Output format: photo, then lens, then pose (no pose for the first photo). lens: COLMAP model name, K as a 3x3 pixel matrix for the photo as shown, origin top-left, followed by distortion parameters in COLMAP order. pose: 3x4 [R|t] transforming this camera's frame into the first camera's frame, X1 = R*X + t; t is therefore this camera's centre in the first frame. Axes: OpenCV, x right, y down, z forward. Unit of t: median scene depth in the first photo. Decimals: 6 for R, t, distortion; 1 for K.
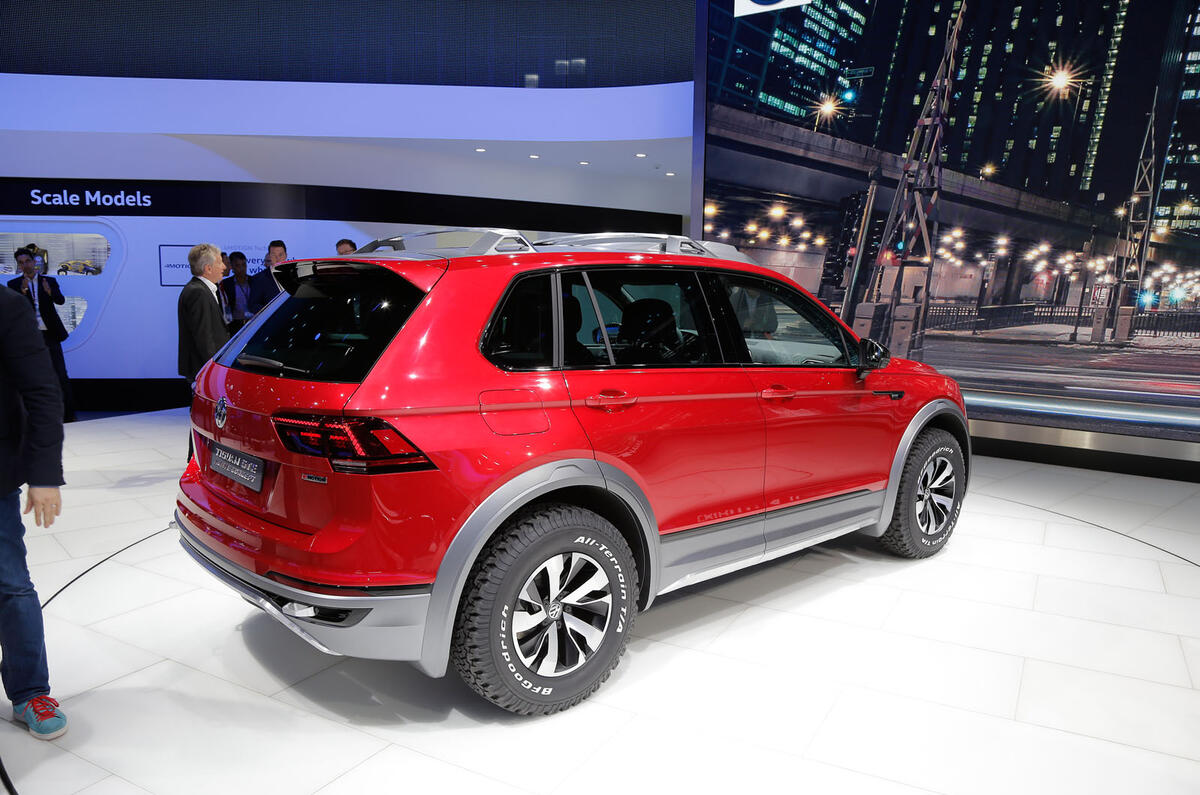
lens RADIAL K [[957.5, 0, 600.0], [0, 957.5, 397.5], [0, 0, 1]] dist [-0.125843, 0.106281]
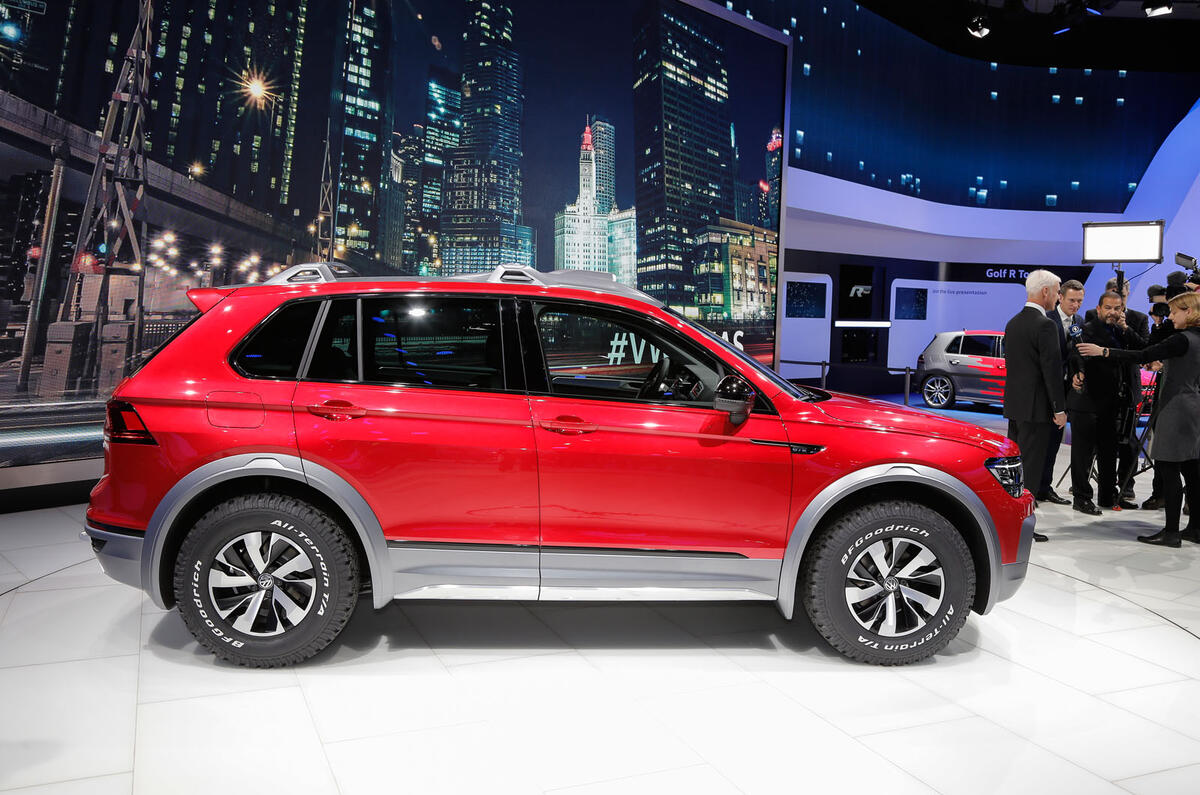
lens RADIAL K [[1158.2, 0, 600.0], [0, 1158.2, 397.5], [0, 0, 1]] dist [-0.001765, 0.011262]
pose [[-0.085168, -0.096448, 0.991688, -0.724549], [0.101840, 0.989249, 0.104957, -0.101299], [-0.991148, 0.109932, -0.074430, 0.705545]]
